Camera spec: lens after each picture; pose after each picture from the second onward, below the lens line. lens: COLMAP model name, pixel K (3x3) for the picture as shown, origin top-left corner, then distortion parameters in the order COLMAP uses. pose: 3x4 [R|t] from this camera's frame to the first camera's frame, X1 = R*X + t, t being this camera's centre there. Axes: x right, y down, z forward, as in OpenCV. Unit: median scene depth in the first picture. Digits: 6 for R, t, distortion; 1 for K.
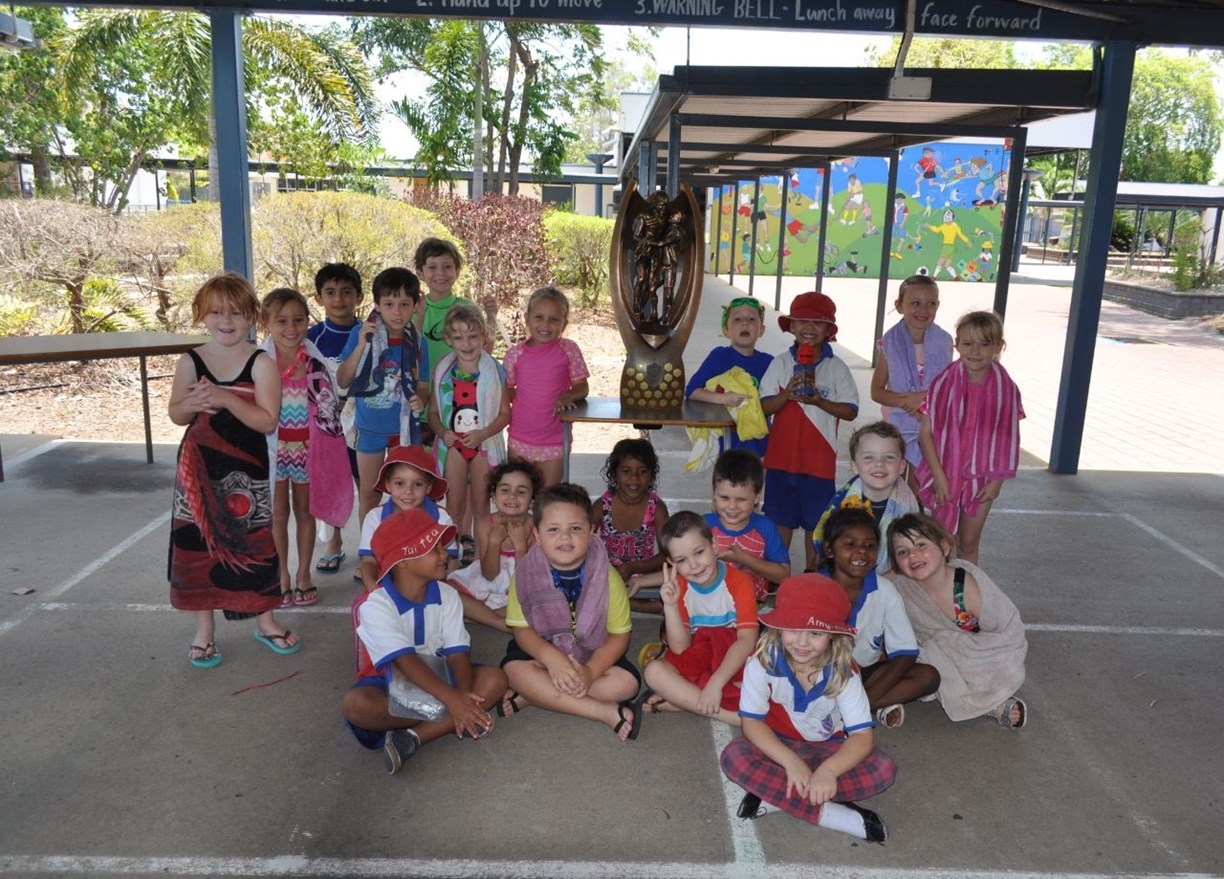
lens RADIAL K [[1095.0, 0, 629.8], [0, 1095.0, 463.5], [0, 0, 1]] dist [-0.018188, 0.007020]
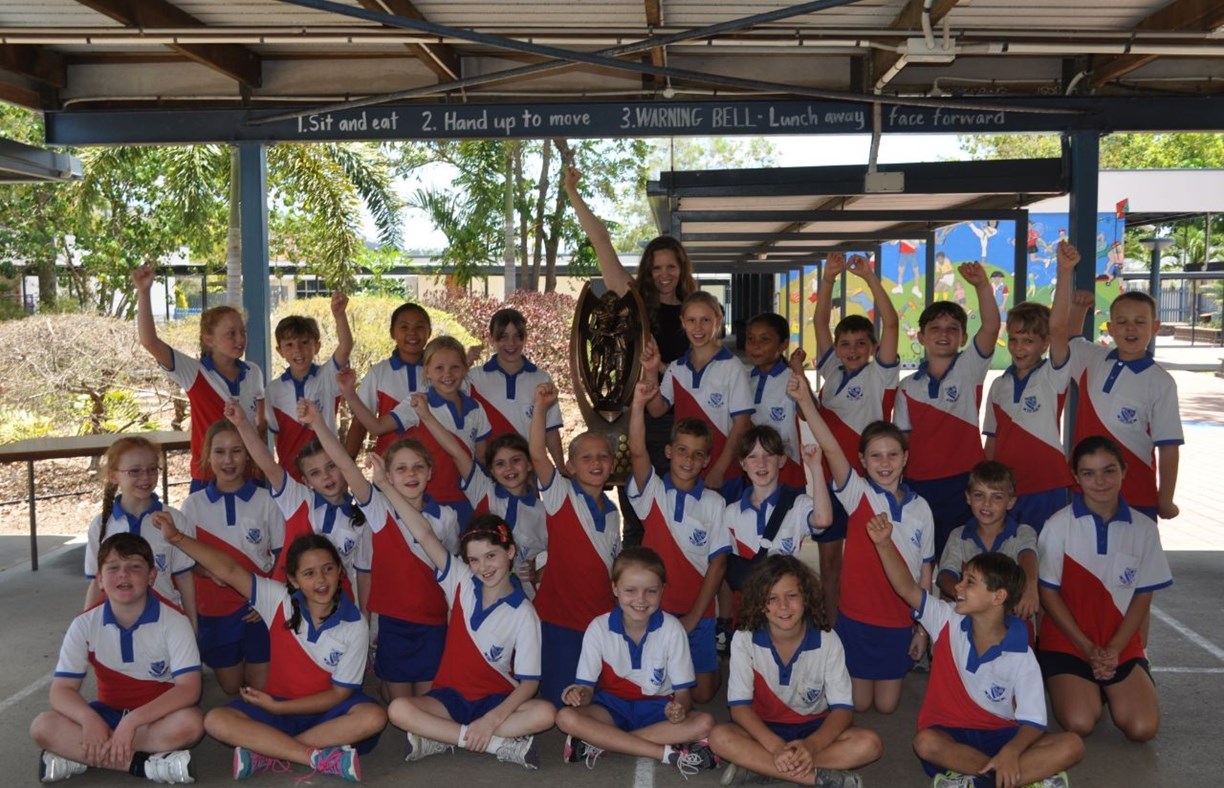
lens RADIAL K [[1372.3, 0, 606.0], [0, 1372.3, 394.7], [0, 0, 1]] dist [-0.022981, 0.008146]
pose [[0.996093, -0.030776, -0.082773, 0.031005], [0.017181, 0.986936, -0.160193, 0.021967], [0.086622, 0.158145, 0.983609, -0.097678]]
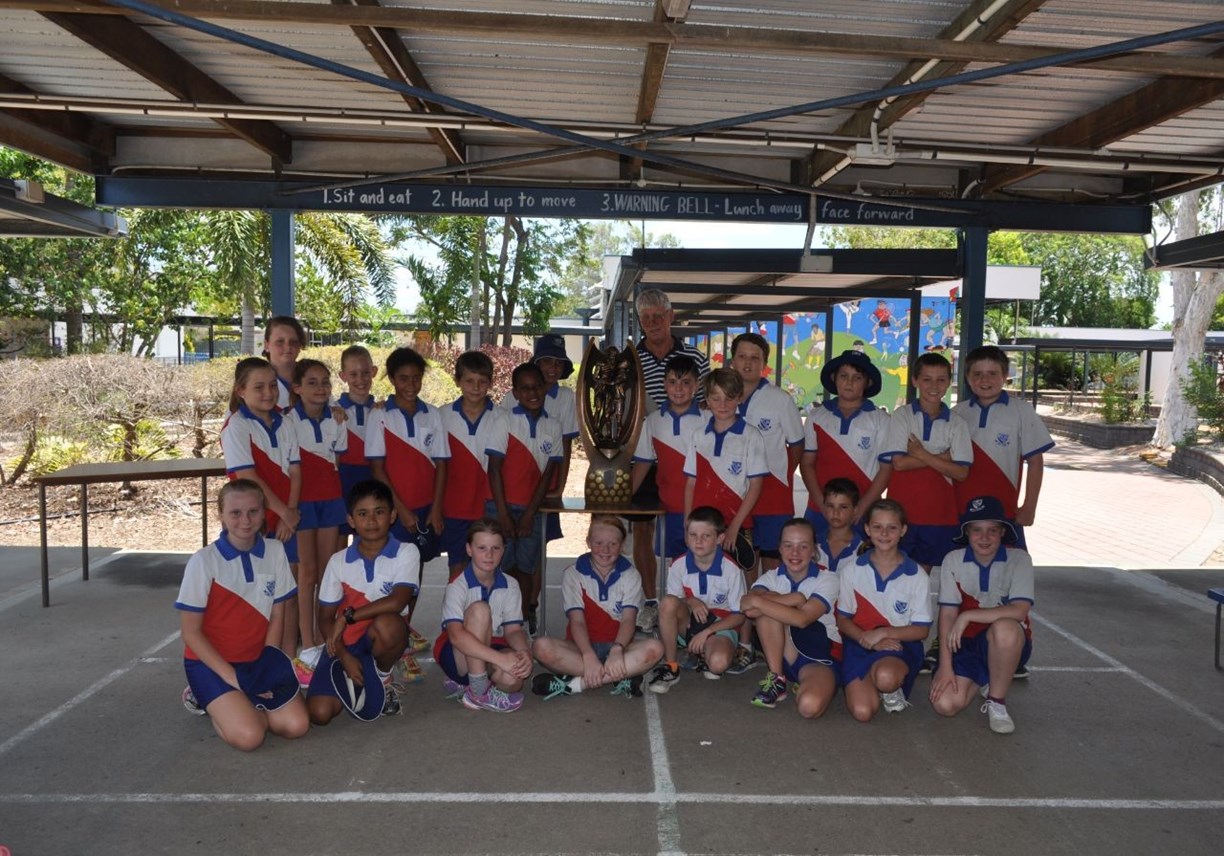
lens RADIAL K [[1085.5, 0, 650.5], [0, 1085.5, 427.8], [0, 0, 1]] dist [-0.015282, -0.001181]
pose [[0.999565, -0.011862, 0.026992, 0.008306], [0.016080, 0.986678, -0.161886, 0.016808], [-0.024712, 0.162250, 0.986440, -0.074989]]
